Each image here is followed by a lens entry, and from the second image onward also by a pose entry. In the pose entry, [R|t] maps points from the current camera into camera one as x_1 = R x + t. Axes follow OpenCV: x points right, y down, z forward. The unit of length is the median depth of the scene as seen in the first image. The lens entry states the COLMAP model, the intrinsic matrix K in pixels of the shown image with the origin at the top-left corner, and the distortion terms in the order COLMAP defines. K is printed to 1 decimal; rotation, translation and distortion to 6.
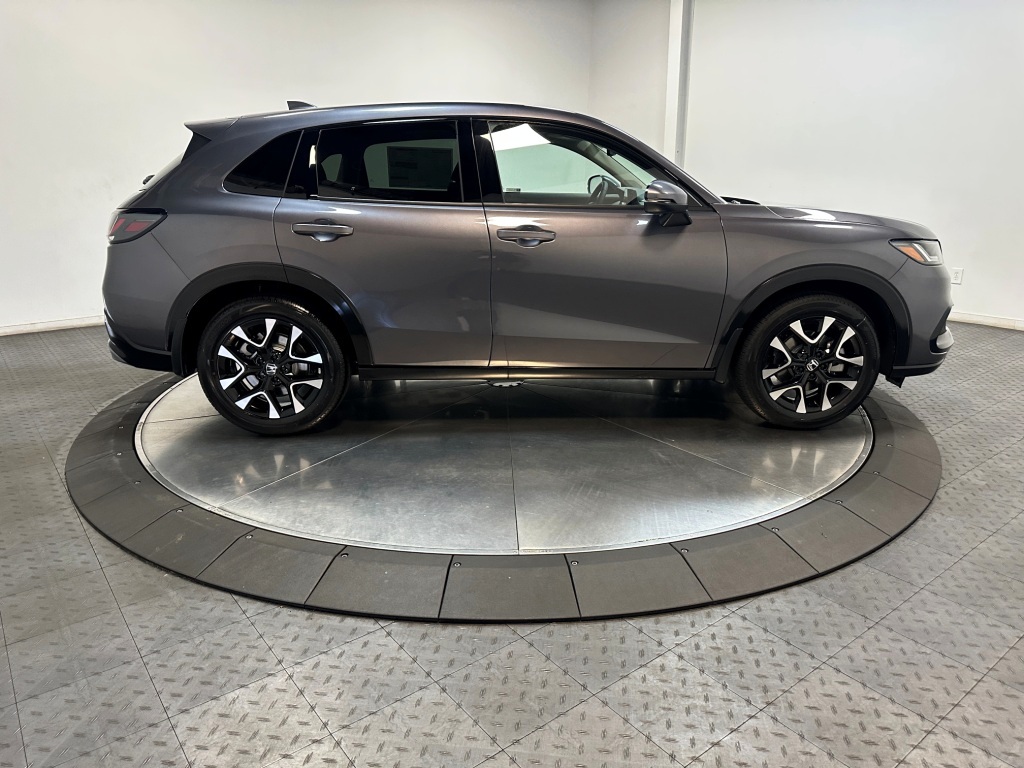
lens RADIAL K [[719.6, 0, 516.8], [0, 719.6, 387.7], [0, 0, 1]] dist [-0.014566, -0.016232]
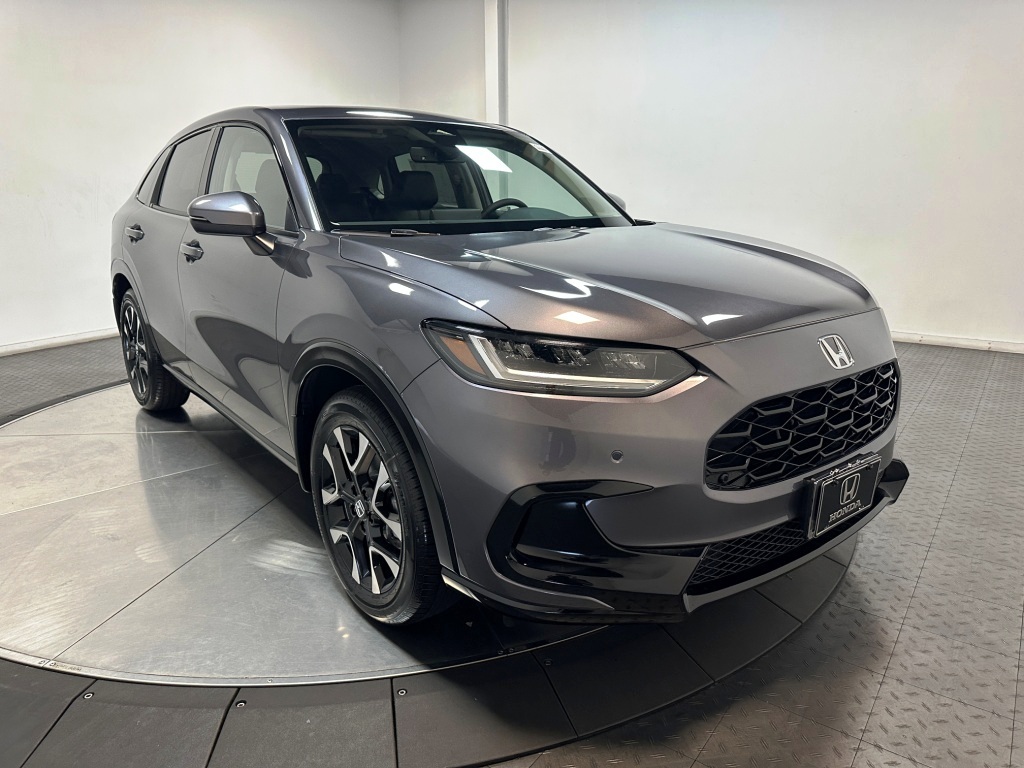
lens RADIAL K [[719.6, 0, 512.5], [0, 719.6, 376.6], [0, 0, 1]] dist [-0.014566, -0.016232]
pose [[0.958115, -0.071316, 0.277363, -0.177600], [0.082131, 0.996240, -0.027556, -0.066152], [-0.274355, 0.049182, 0.960370, 0.240644]]
